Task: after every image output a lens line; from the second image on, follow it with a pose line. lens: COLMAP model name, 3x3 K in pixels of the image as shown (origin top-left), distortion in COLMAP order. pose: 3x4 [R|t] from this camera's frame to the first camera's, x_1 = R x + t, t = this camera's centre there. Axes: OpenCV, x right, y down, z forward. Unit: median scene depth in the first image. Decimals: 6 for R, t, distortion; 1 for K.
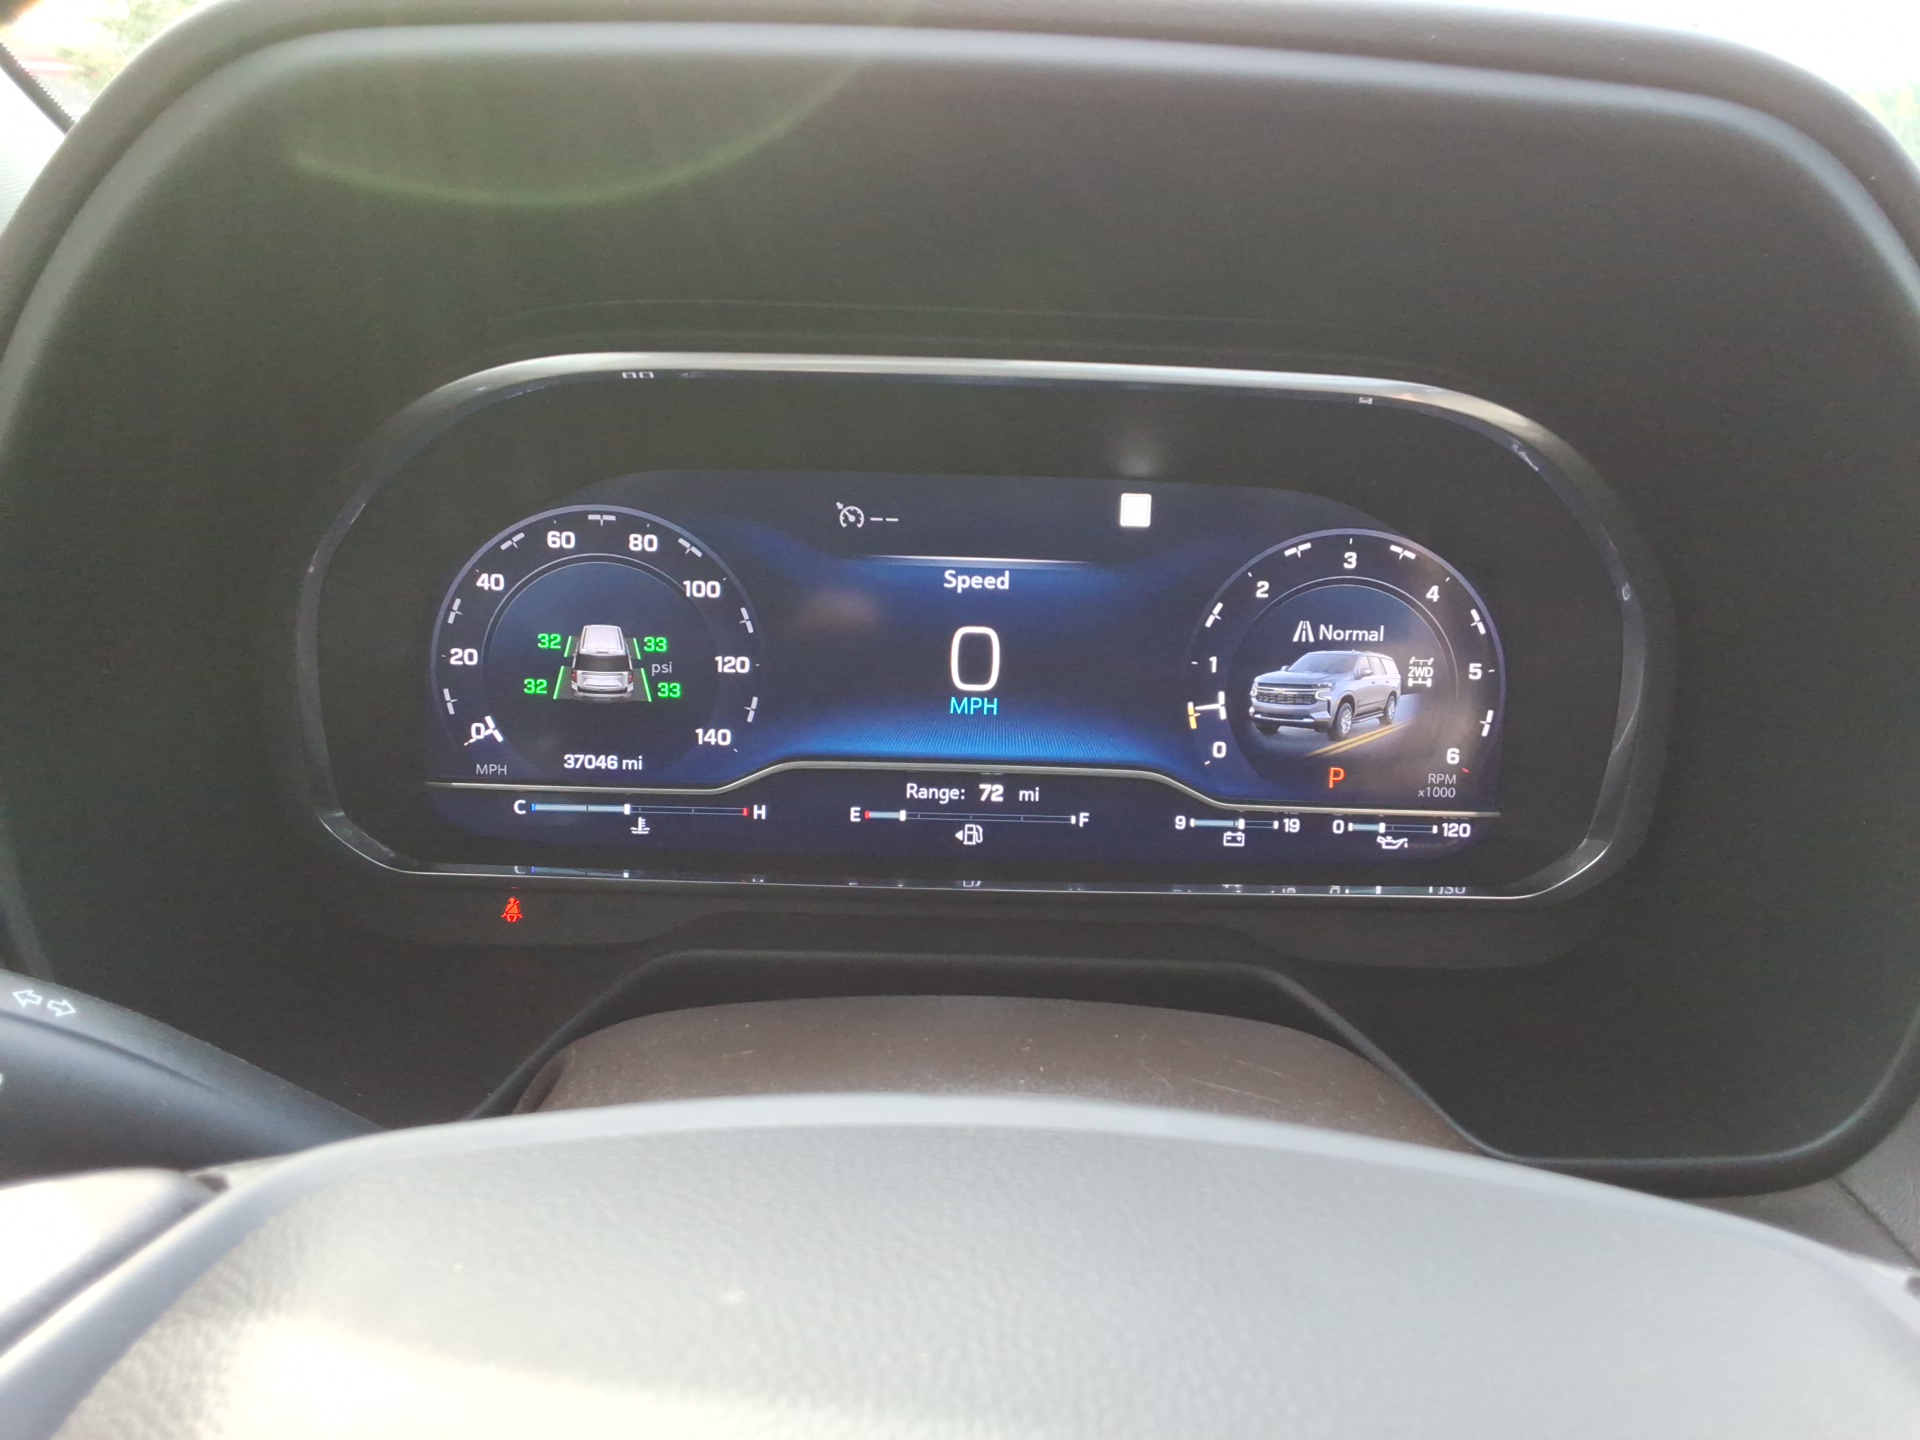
lens RADIAL K [[1547.1, 0, 972.5], [0, 1547.1, 695.4], [0, 0, 1]] dist [0.110768, -0.178816]
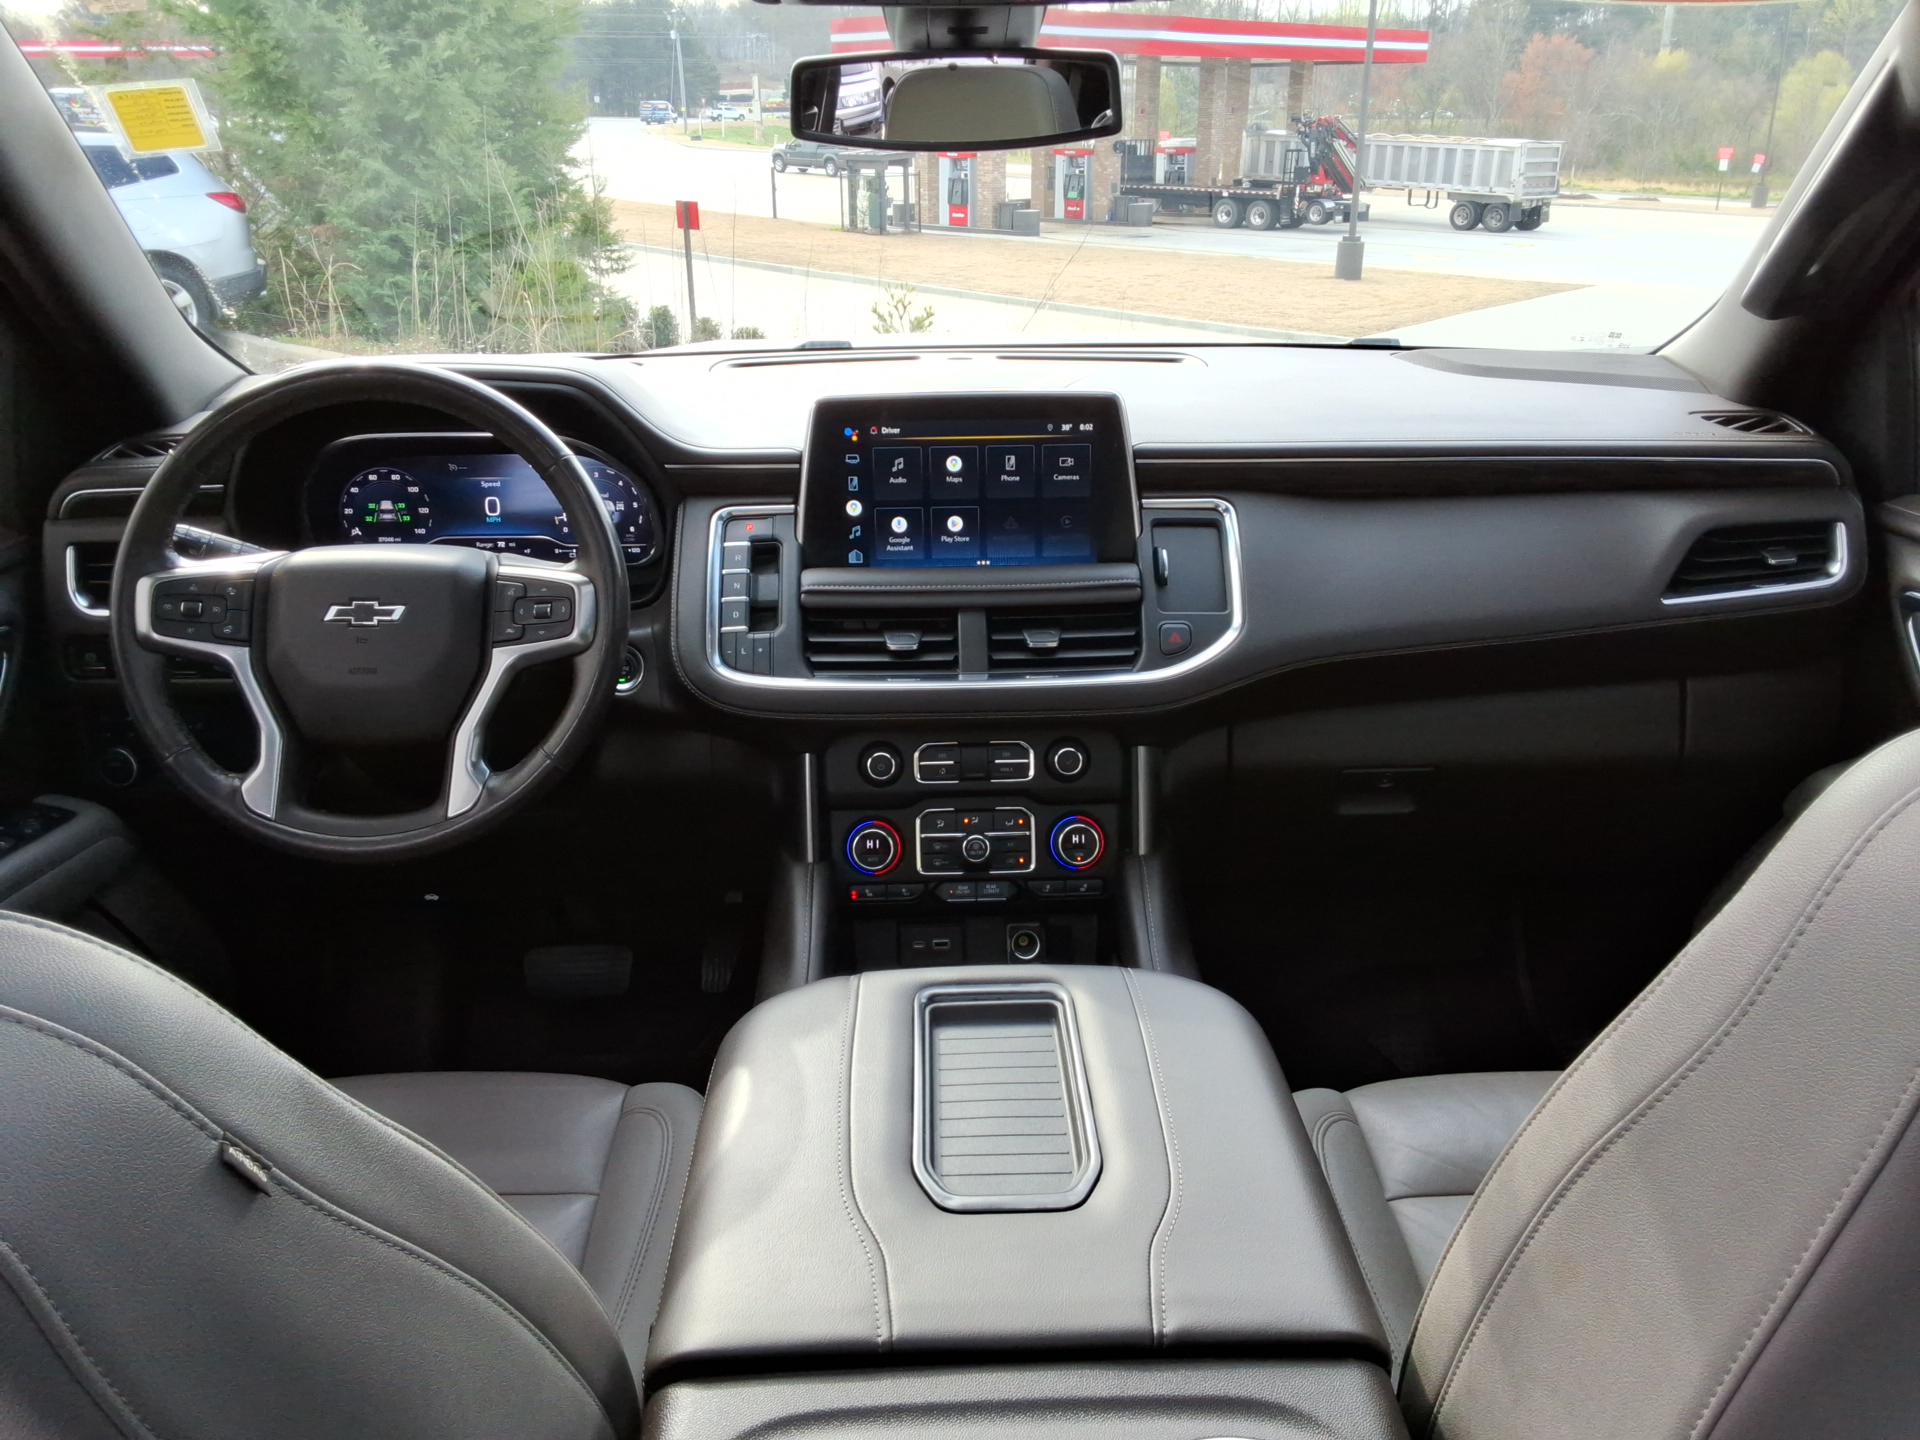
lens RADIAL K [[1535.0, 0, 977.4], [0, 1535.0, 704.0], [0, 0, 1]] dist [0.125418, -0.190845]
pose [[0.998931, -0.043029, -0.016869, 1.158712], [0.043601, 0.998431, 0.035131, 0.354034], [0.015331, -0.035829, 0.999240, -2.576980]]
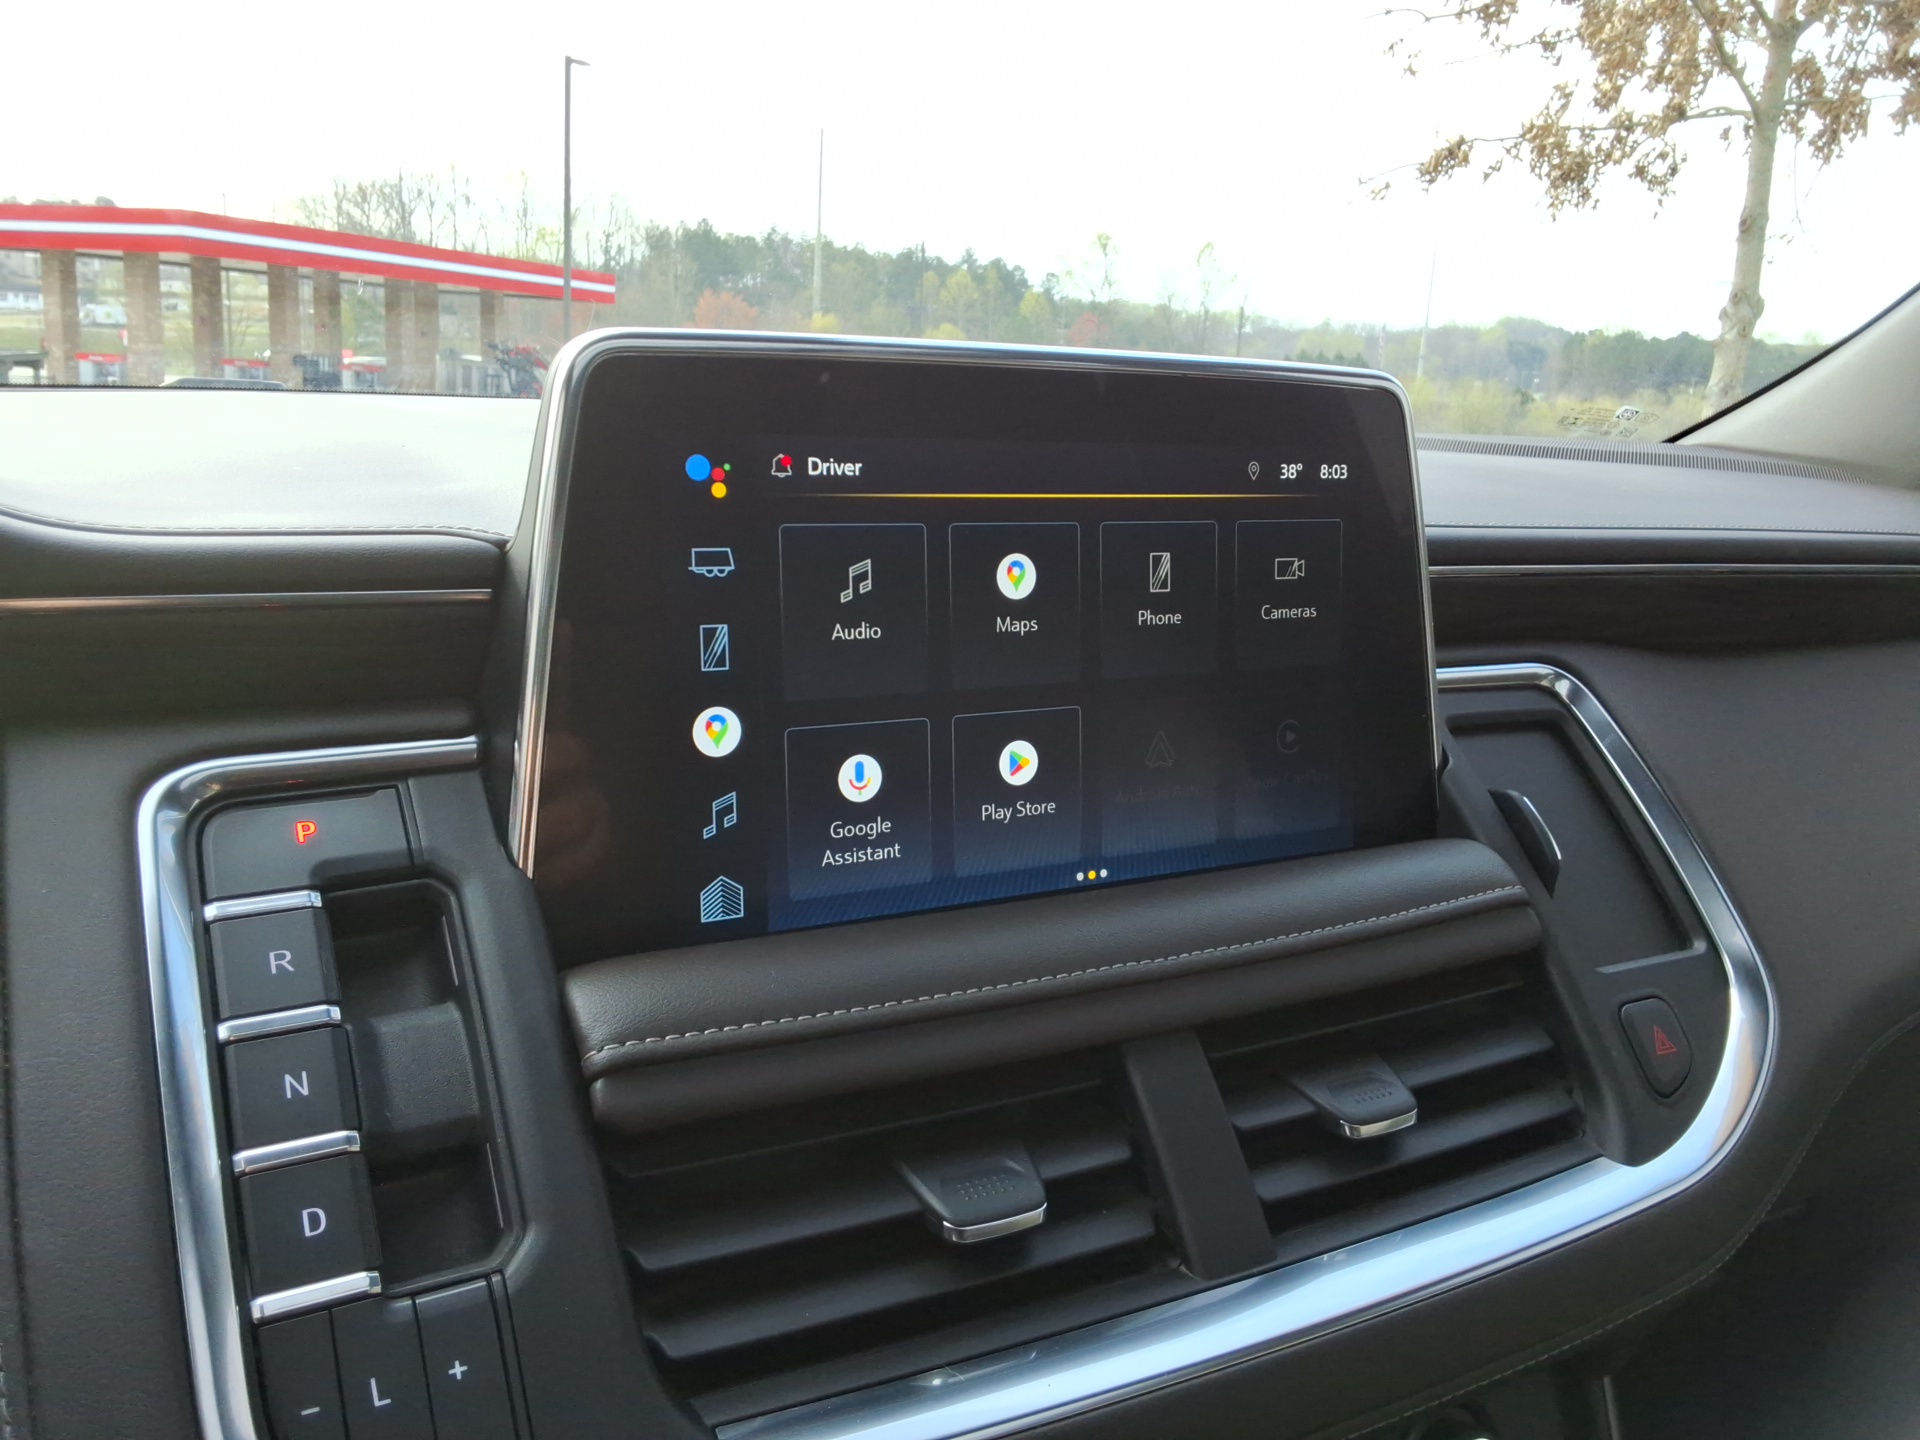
lens RADIAL K [[1537.5, 0, 983.2], [0, 1537.5, 713.3], [0, 0, 1]] dist [0.120110, -0.194188]
pose [[0.881686, -0.095805, 0.462008, 0.577621], [0.135267, 0.989392, -0.052974, 0.105306], [-0.452032, 0.109201, 0.885292, -0.233121]]
